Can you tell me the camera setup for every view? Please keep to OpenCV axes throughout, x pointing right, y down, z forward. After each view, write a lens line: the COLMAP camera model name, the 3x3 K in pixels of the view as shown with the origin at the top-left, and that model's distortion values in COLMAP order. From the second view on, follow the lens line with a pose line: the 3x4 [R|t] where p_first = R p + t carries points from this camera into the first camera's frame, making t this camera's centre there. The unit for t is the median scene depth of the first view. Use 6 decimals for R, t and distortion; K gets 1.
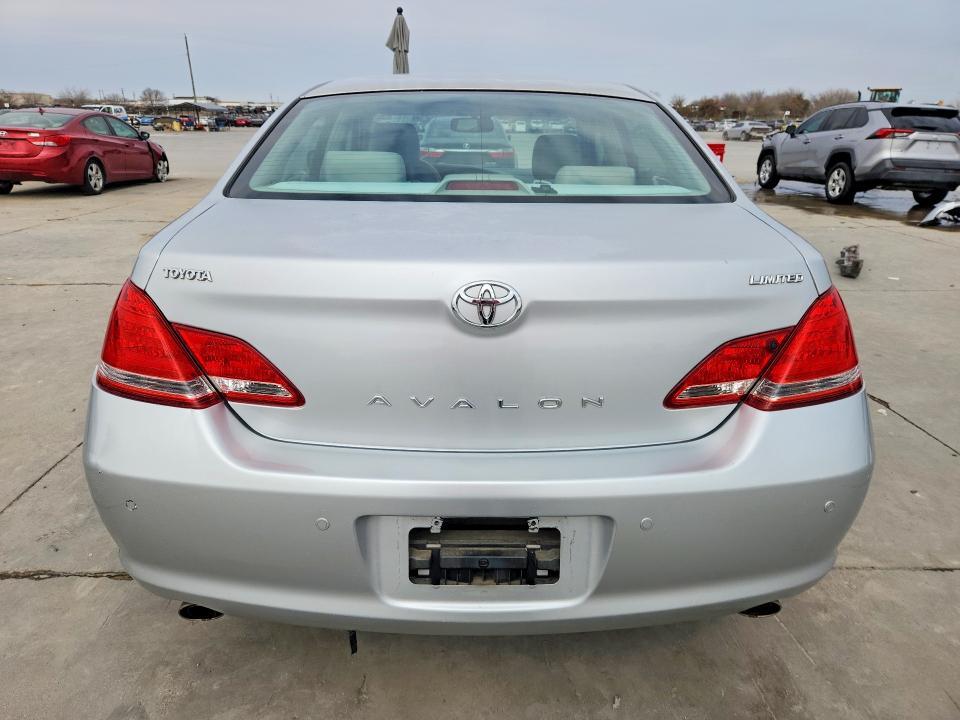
lens RADIAL K [[748.8, 0, 480.0], [0, 748.8, 360.0], [0, 0, 1]] dist [0.001021, 0.000483]
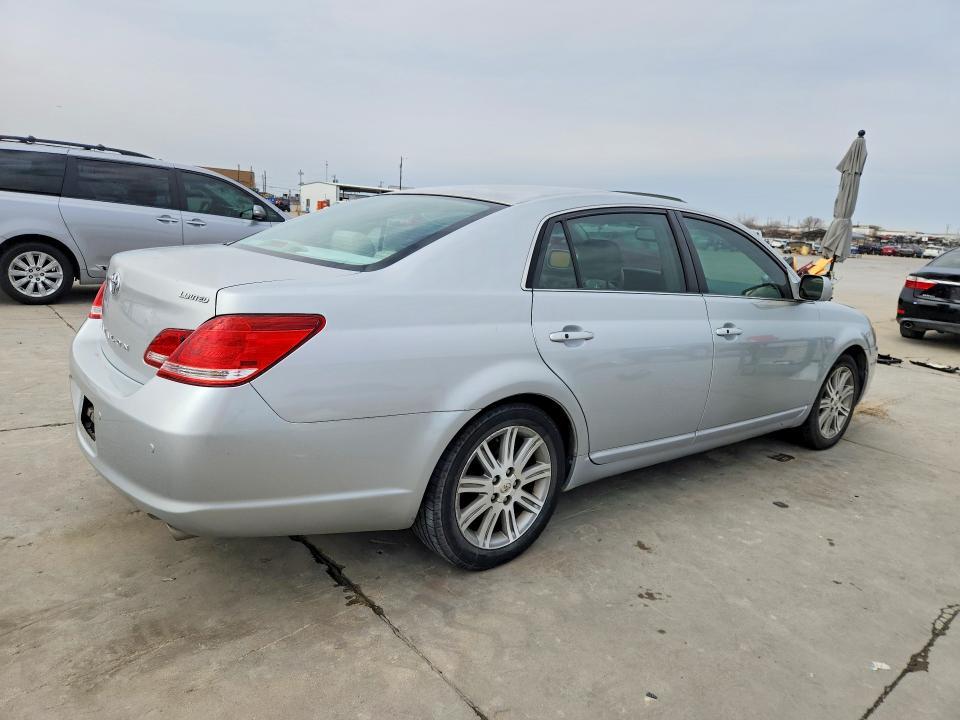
lens RADIAL K [[748.8, 0, 480.0], [0, 748.8, 360.0], [0, 0, 1]] dist [0.001021, 0.000483]
pose [[0.529542, 0.169463, -0.831185, 0.724948], [-0.305947, 0.952048, -0.000812, -0.062809], [0.791190, 0.254728, 0.555996, 0.237927]]
